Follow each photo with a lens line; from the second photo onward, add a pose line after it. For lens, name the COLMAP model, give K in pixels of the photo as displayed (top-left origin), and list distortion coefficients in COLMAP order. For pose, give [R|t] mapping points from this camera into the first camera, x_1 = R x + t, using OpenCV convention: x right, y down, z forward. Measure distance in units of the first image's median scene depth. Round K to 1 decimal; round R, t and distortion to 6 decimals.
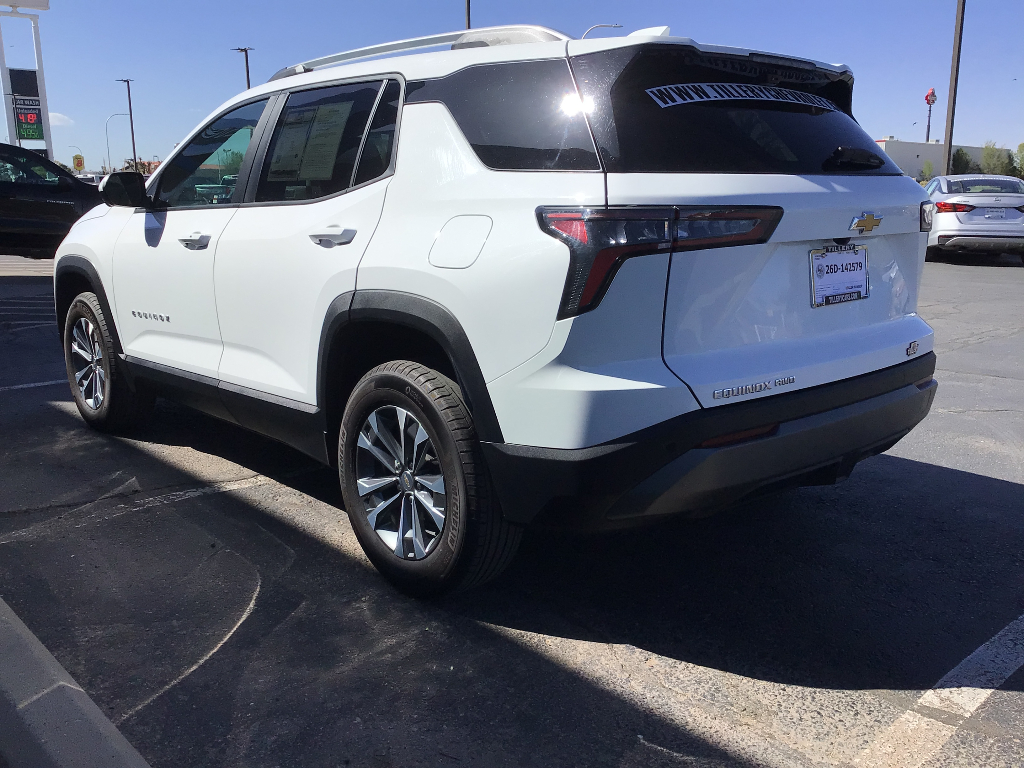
lens RADIAL K [[898.9, 0, 512.0], [0, 898.9, 384.0], [0, 0, 1]] dist [0.034045, -0.003961]
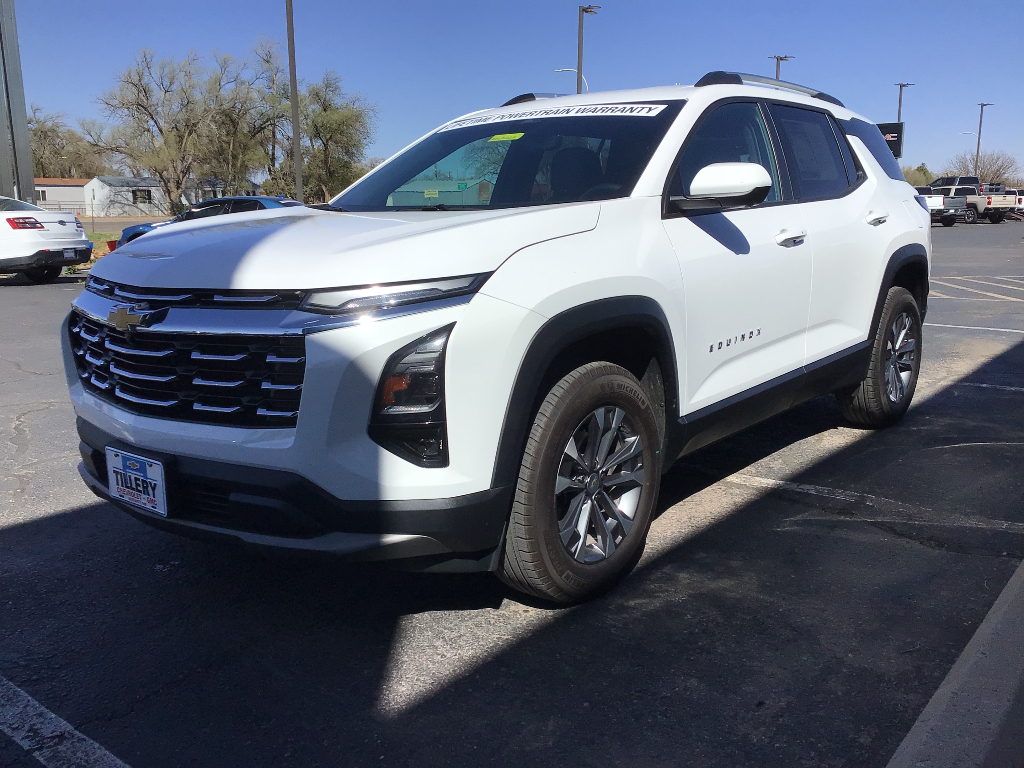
lens RADIAL K [[898.9, 0, 512.0], [0, 898.9, 384.0], [0, 0, 1]] dist [0.034045, -0.003961]
pose [[-0.143470, -0.176821, 0.973730, -1.342006], [0.211700, 0.955651, 0.204730, -0.281123], [-0.966747, 0.235511, -0.099674, 1.474527]]
